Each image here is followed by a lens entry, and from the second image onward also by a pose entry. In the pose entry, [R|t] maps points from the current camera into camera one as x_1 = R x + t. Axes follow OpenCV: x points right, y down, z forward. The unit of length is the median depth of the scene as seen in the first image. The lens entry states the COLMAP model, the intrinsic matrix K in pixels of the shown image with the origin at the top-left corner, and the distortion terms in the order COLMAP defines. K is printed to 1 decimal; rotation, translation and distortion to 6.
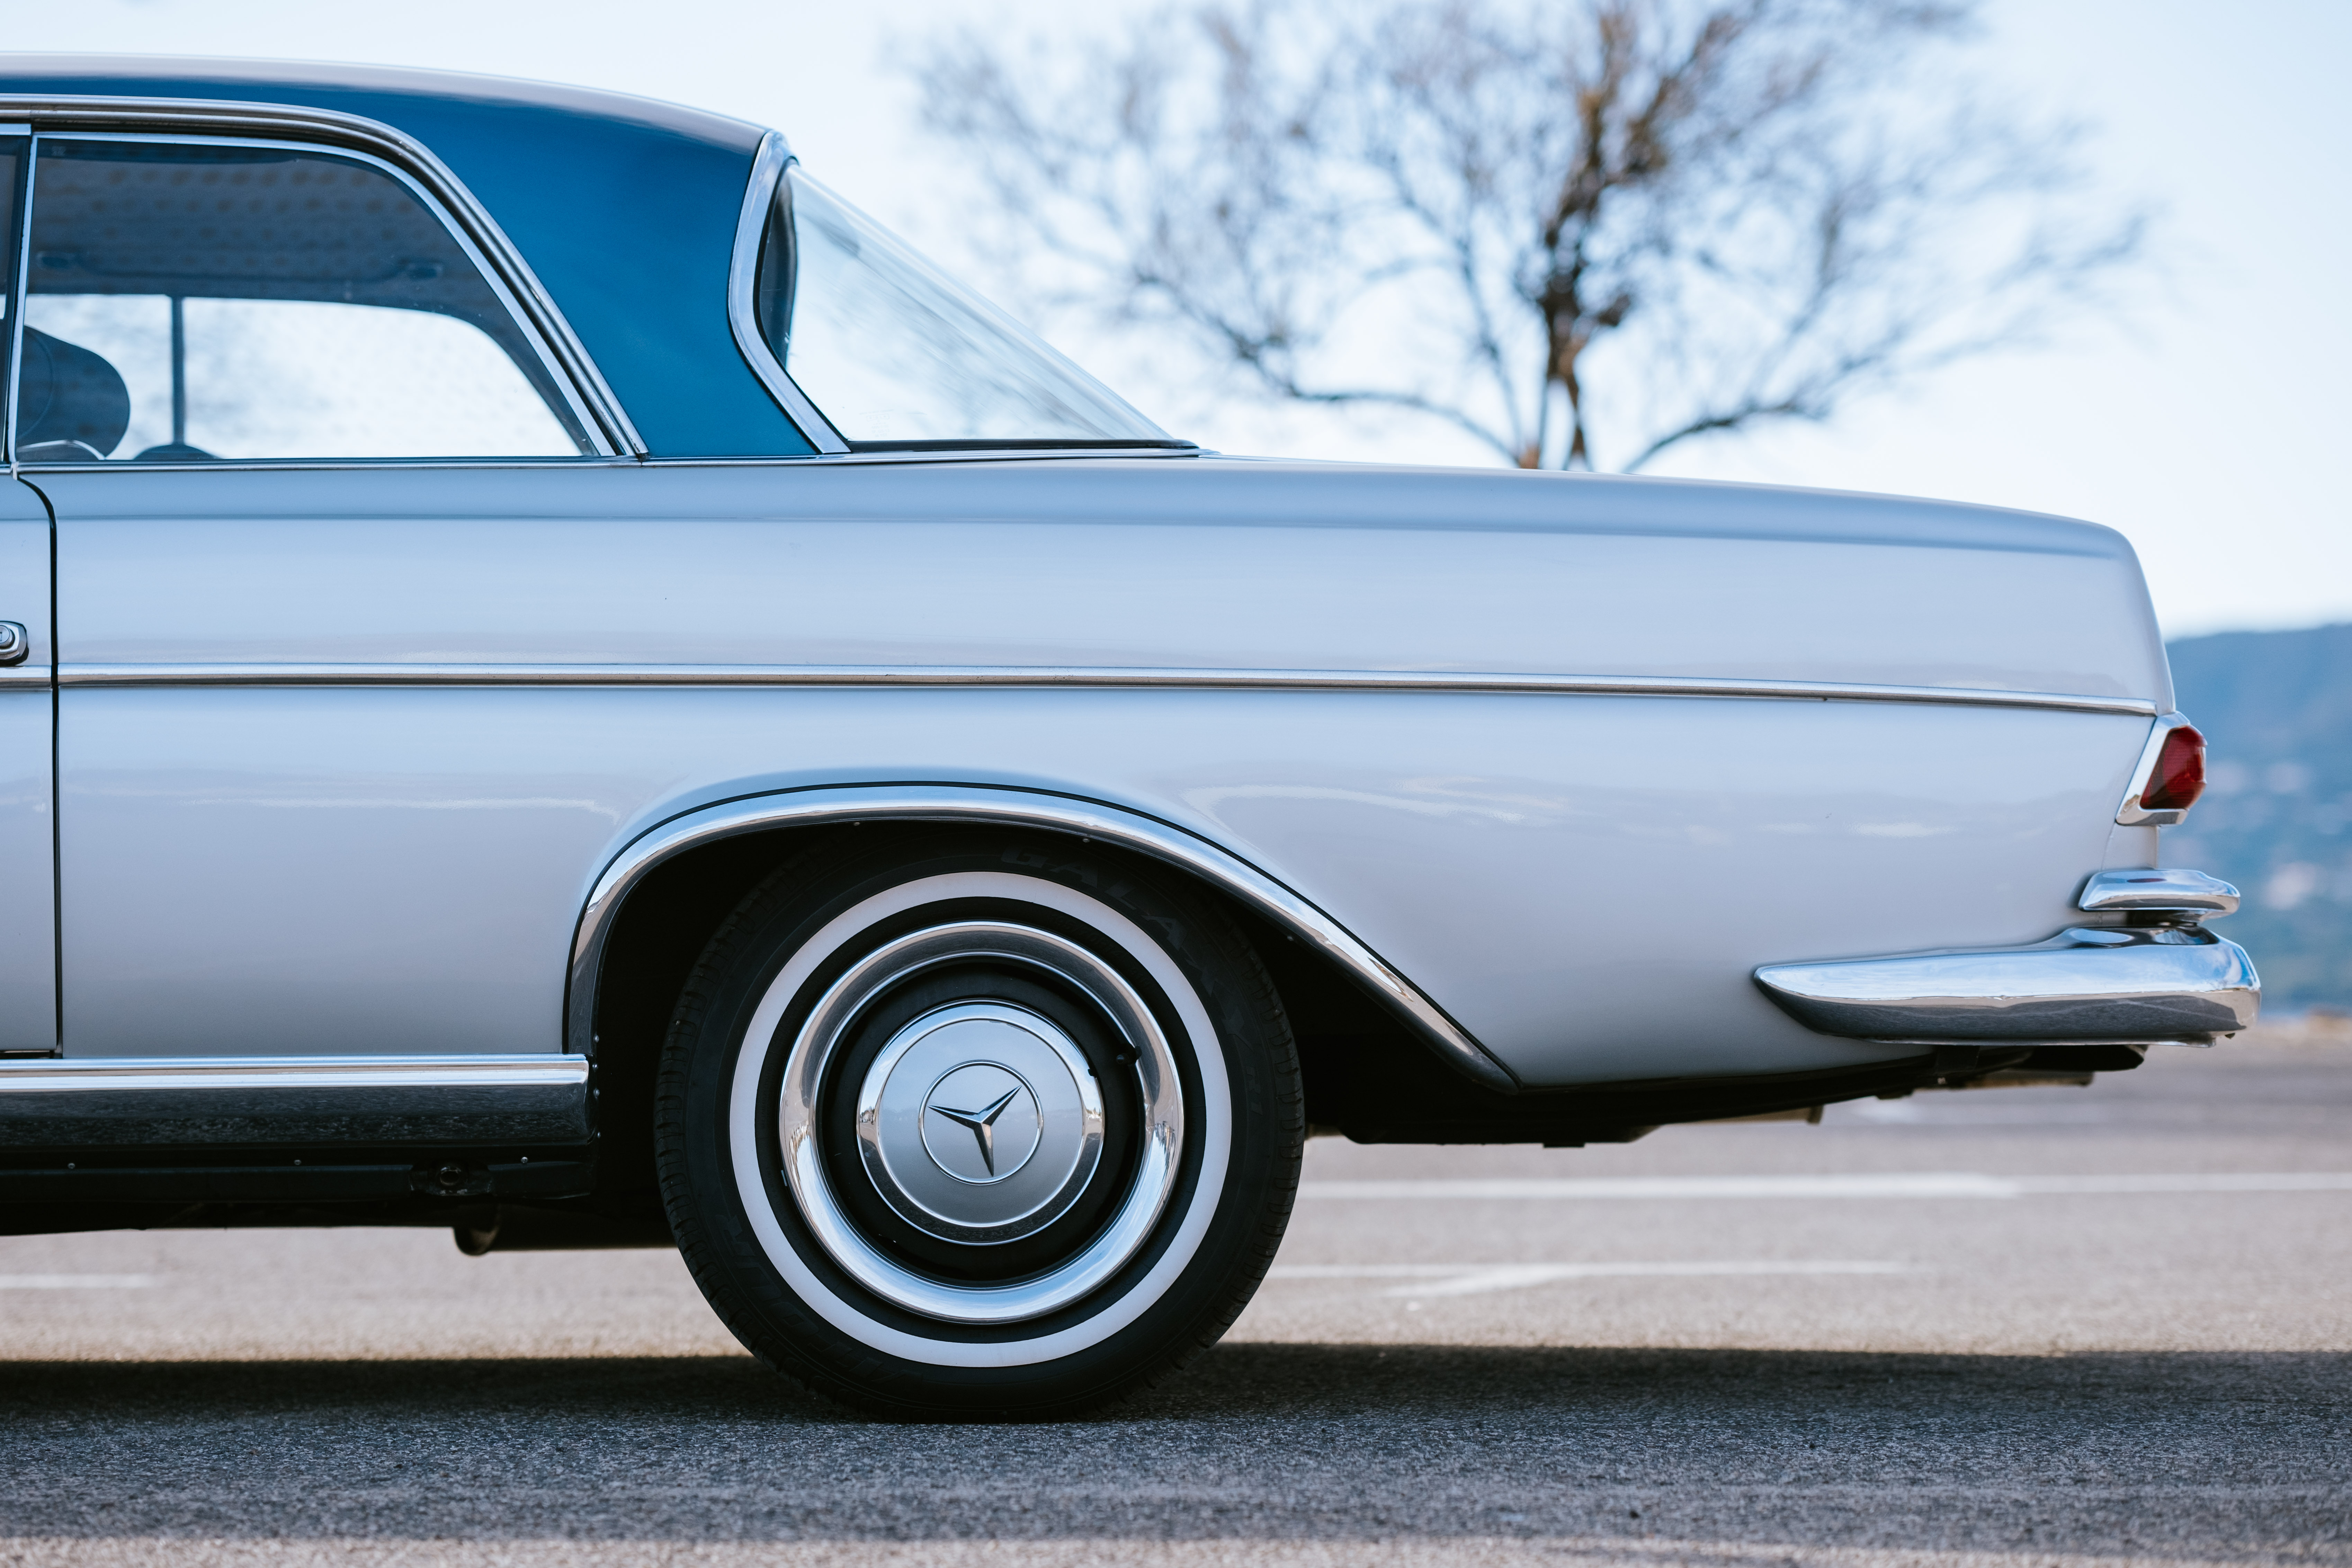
lens RADIAL K [[6376.4, 0, 1176.0], [0, 6376.4, 784.0], [0, 0, 1]] dist [0.019026, 0.098528]
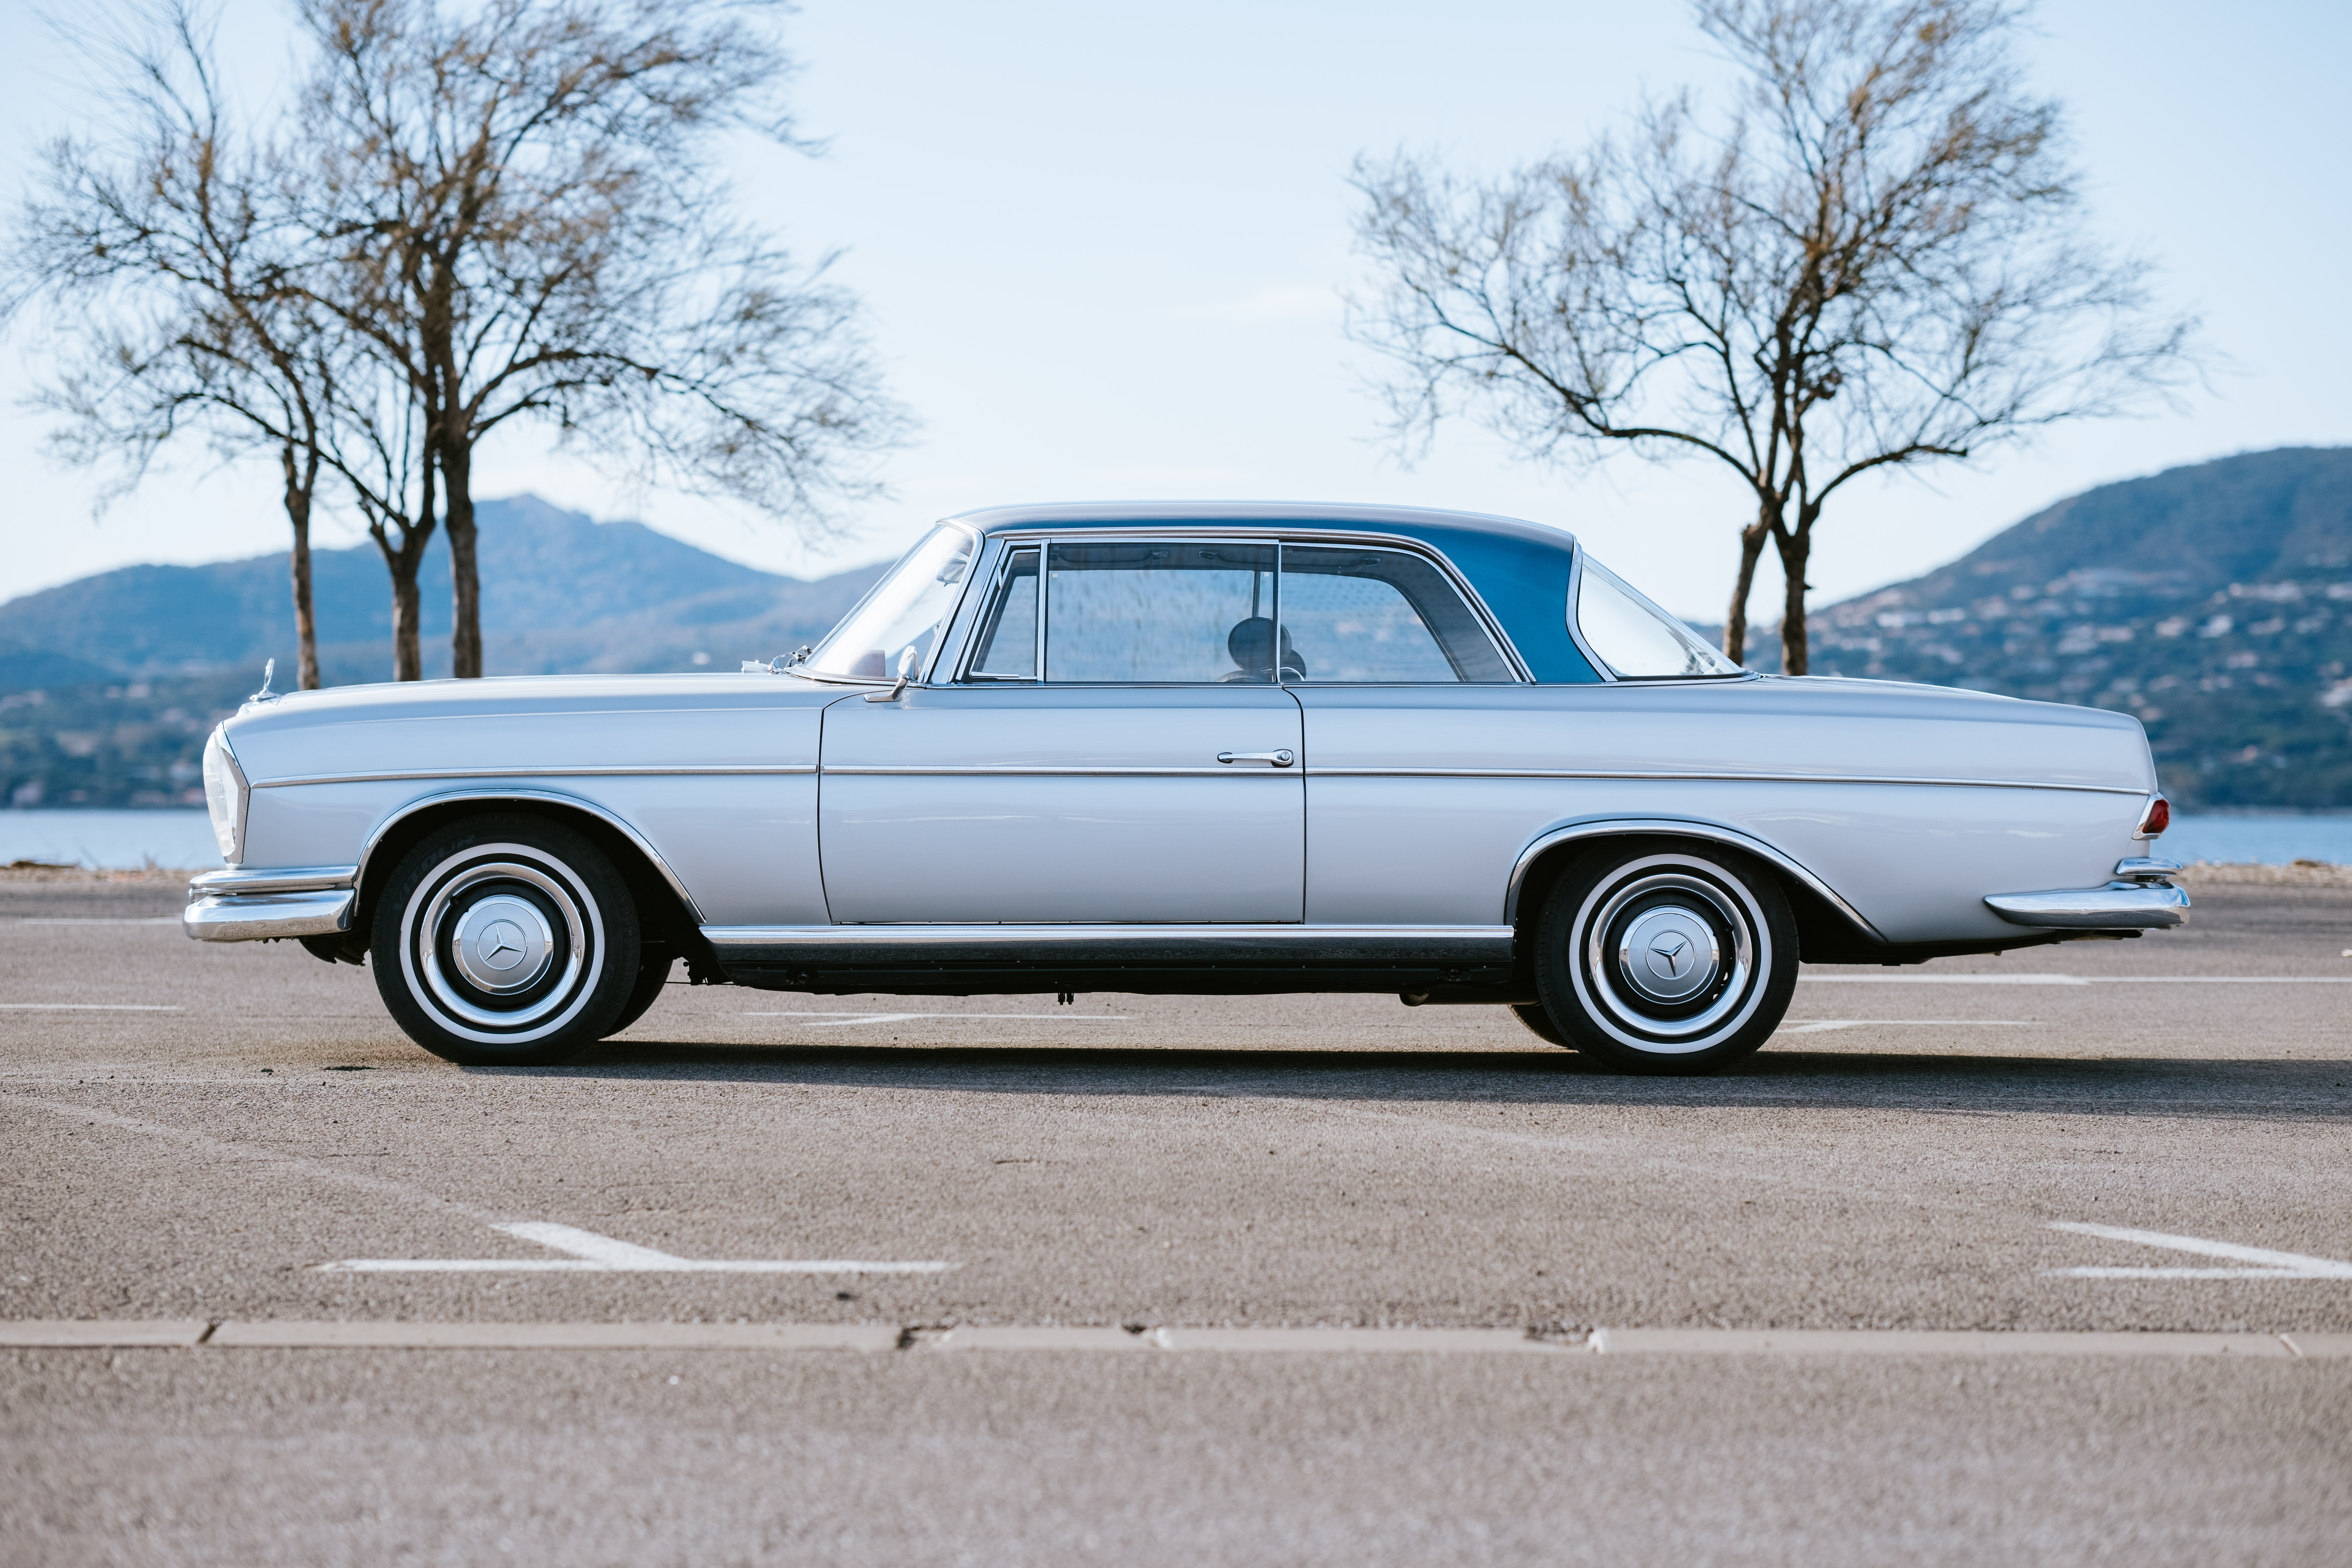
lens RADIAL K [[5940.7, 0, 1176.0], [0, 5940.7, 784.0], [0, 0, 1]] dist [-0.010742, -0.055178]
pose [[0.999673, 0.013337, -0.021839, -0.162651], [-0.012583, 0.999332, 0.034324, -0.084656], [0.022282, -0.034038, 0.999172, -1.228868]]
